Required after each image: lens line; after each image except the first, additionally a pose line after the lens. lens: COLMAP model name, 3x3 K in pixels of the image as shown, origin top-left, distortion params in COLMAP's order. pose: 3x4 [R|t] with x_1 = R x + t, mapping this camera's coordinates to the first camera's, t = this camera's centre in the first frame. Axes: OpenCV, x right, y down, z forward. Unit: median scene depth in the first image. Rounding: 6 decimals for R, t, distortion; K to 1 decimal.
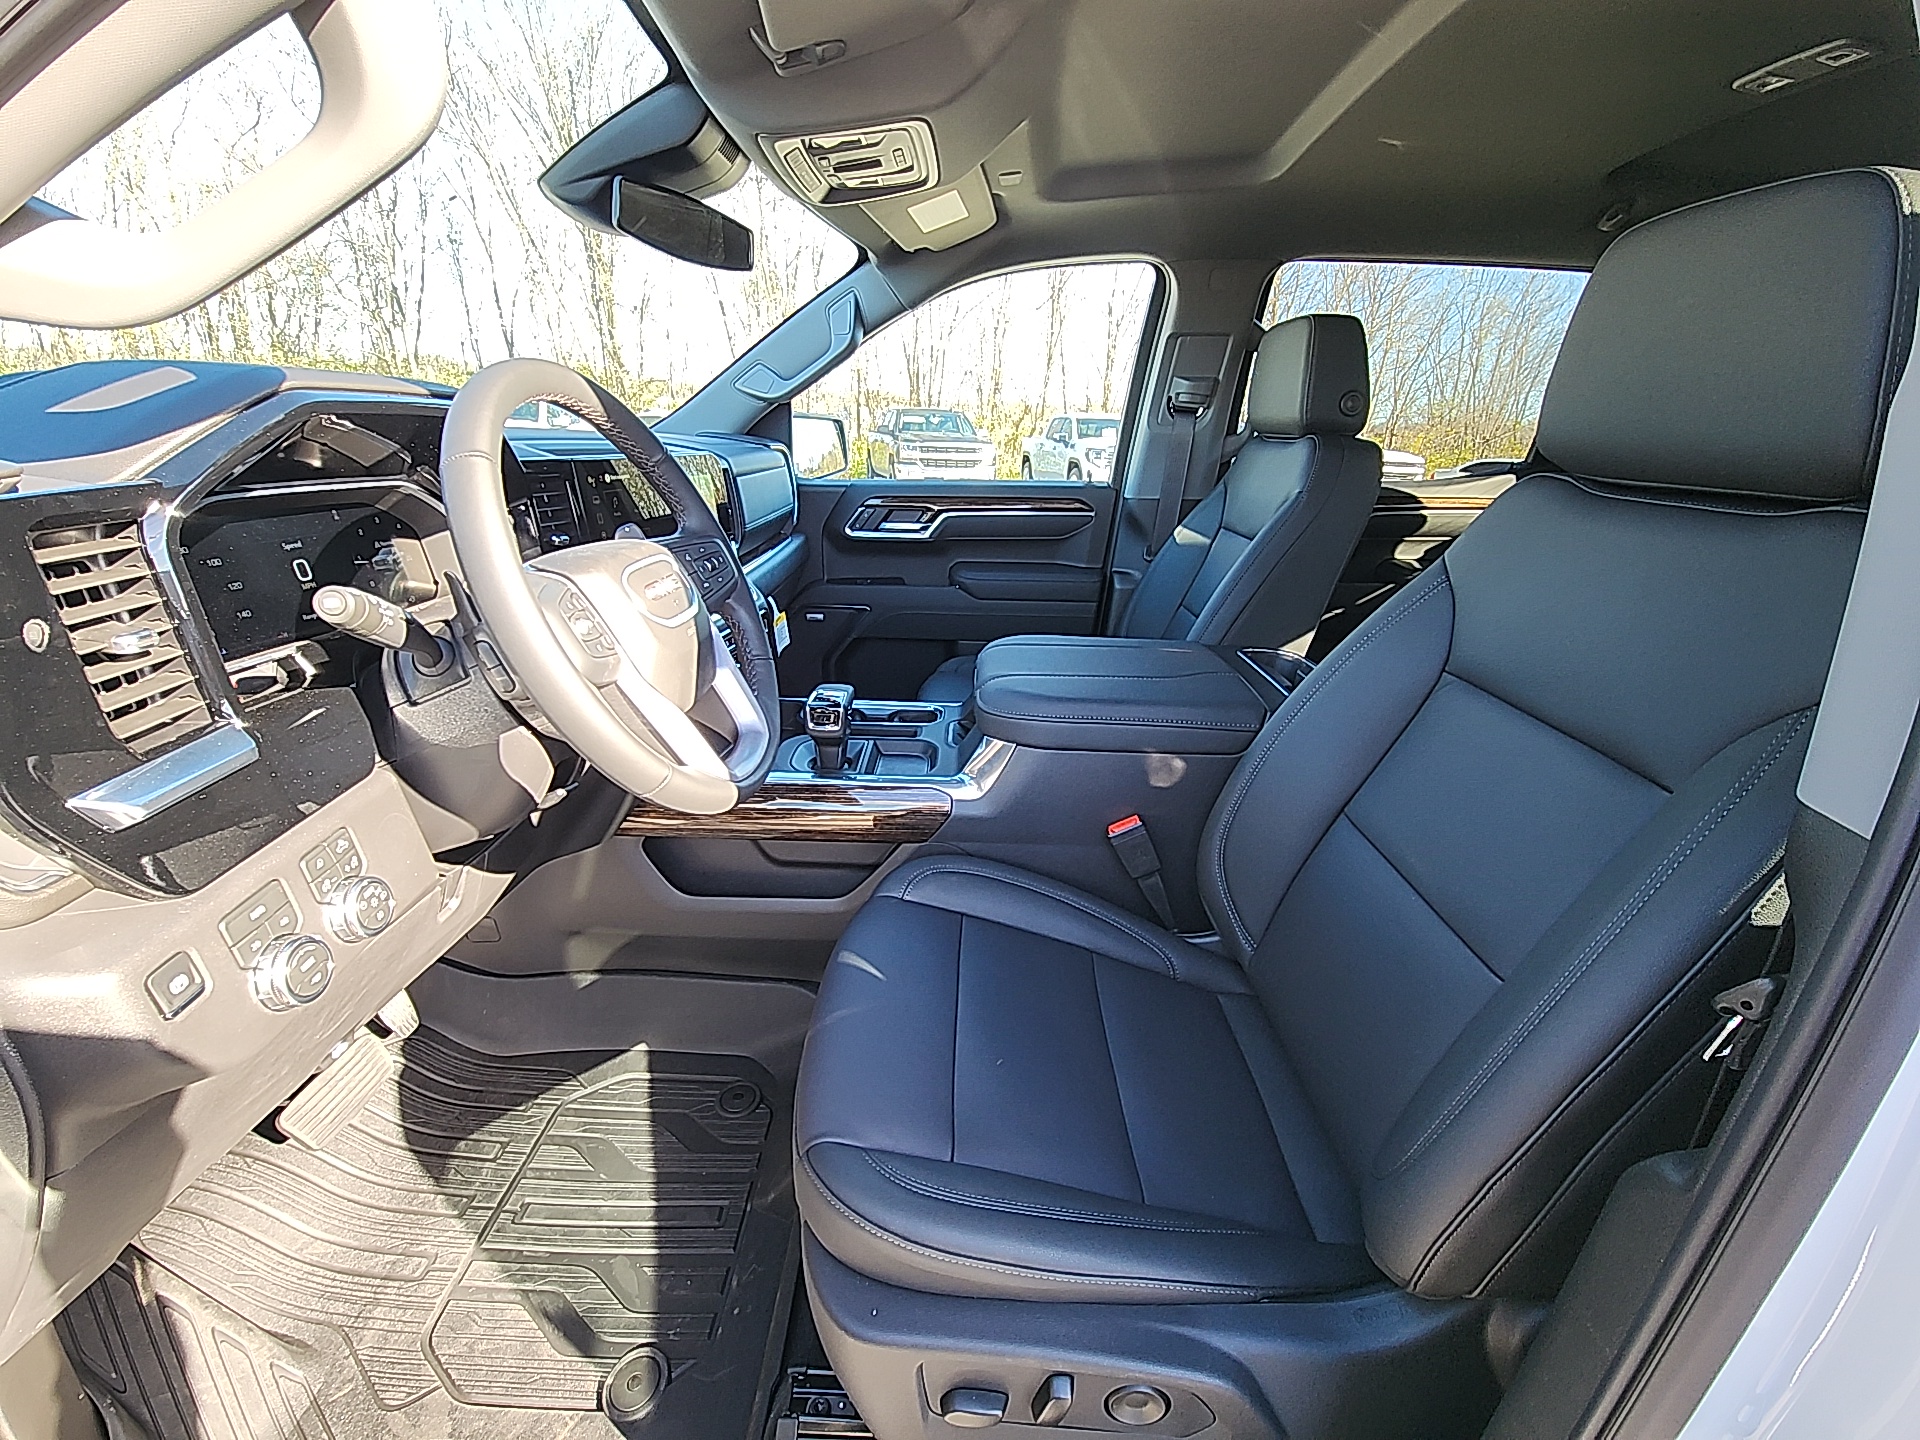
lens RADIAL K [[775.2, 0, 949.4], [0, 775.2, 703.5], [0, 0, 1]] dist [0.004443, 0.000315]
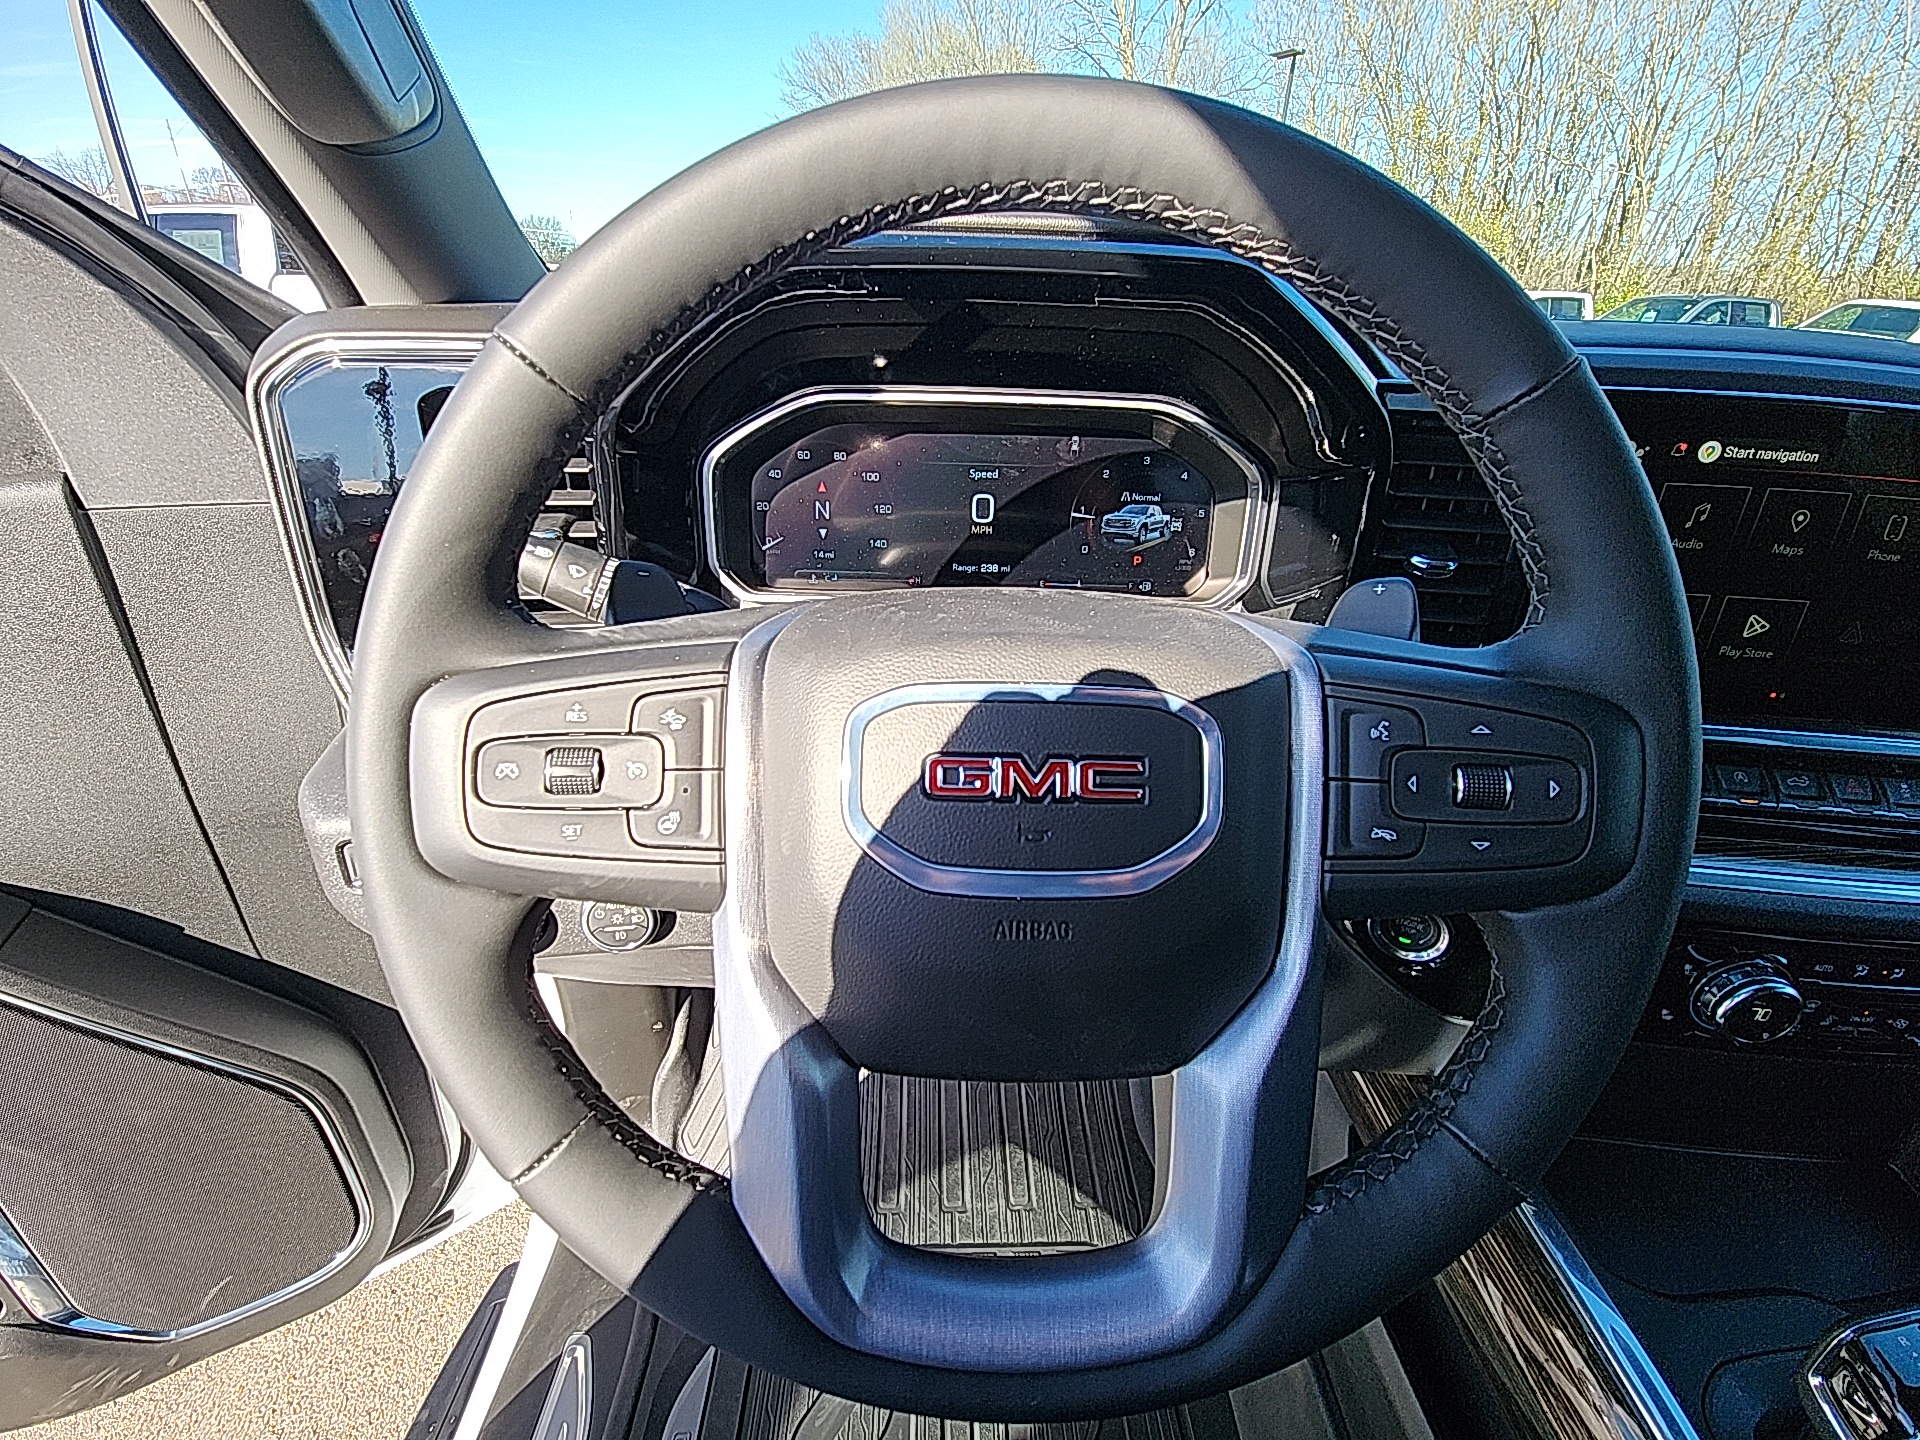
lens RADIAL K [[772.3, 0, 949.0], [0, 772.3, 700.9], [0, 0, 1]] dist [0.014296, -0.011009]
pose [[0.051213, 0.433723, -0.899590, -0.049742], [-0.352870, 0.850528, 0.389980, -0.172084], [0.934270, 0.297466, 0.196606, 0.516892]]
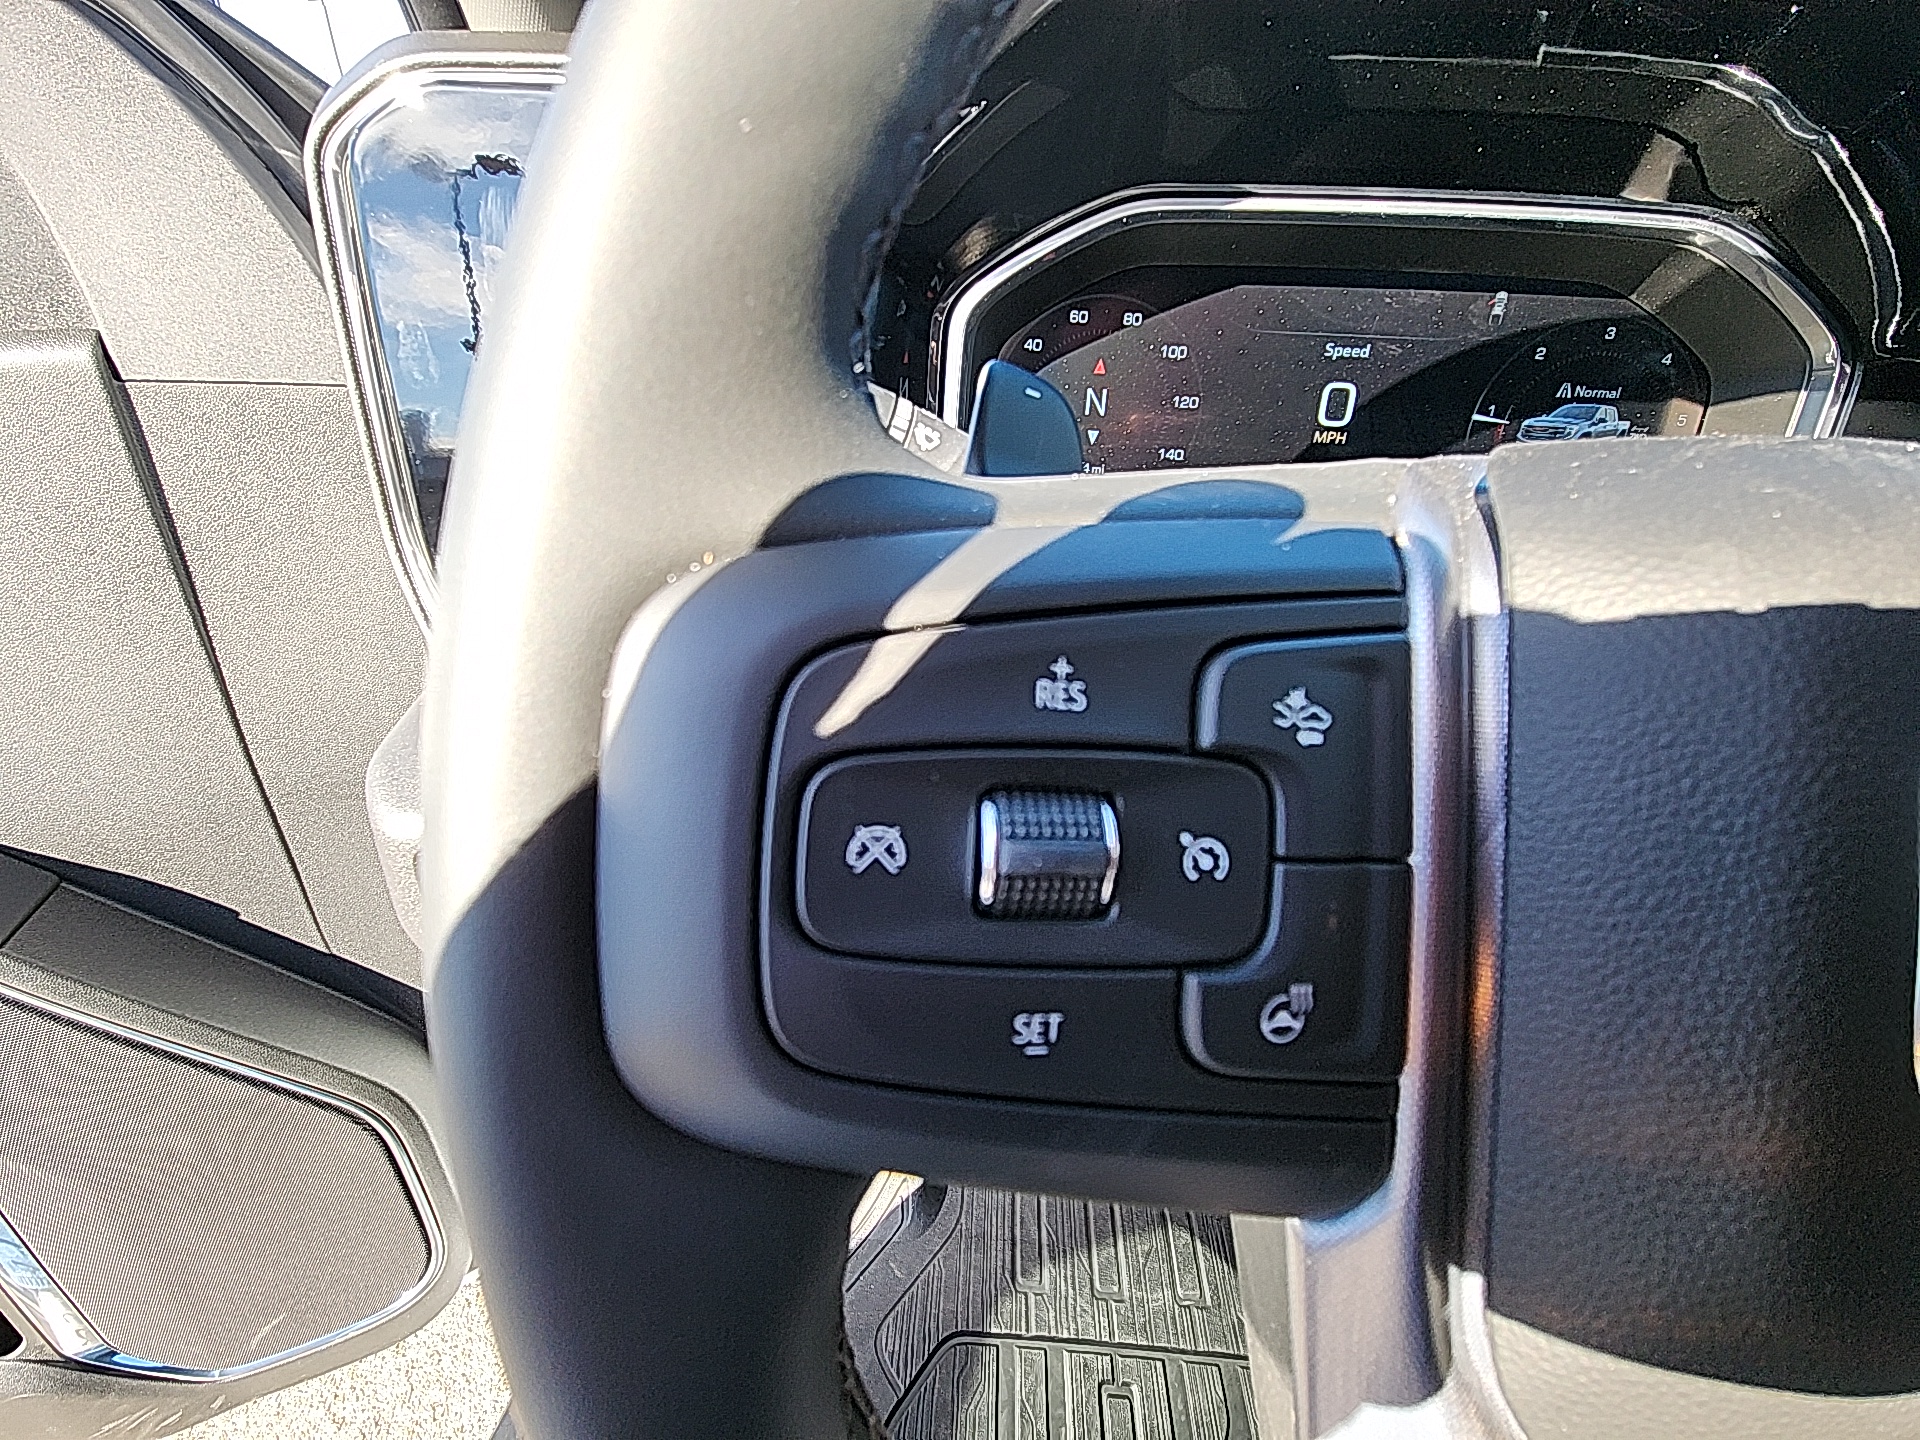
lens RADIAL K [[772.1, 0, 949.1], [0, 772.1, 701.9], [0, 0, 1]] dist [0.014834, -0.009303]
pose [[-0.041713, 0.458767, -0.887577, -0.169414], [-0.364320, 0.820203, 0.441064, -0.084416], [0.930339, 0.341760, 0.132925, 0.450564]]
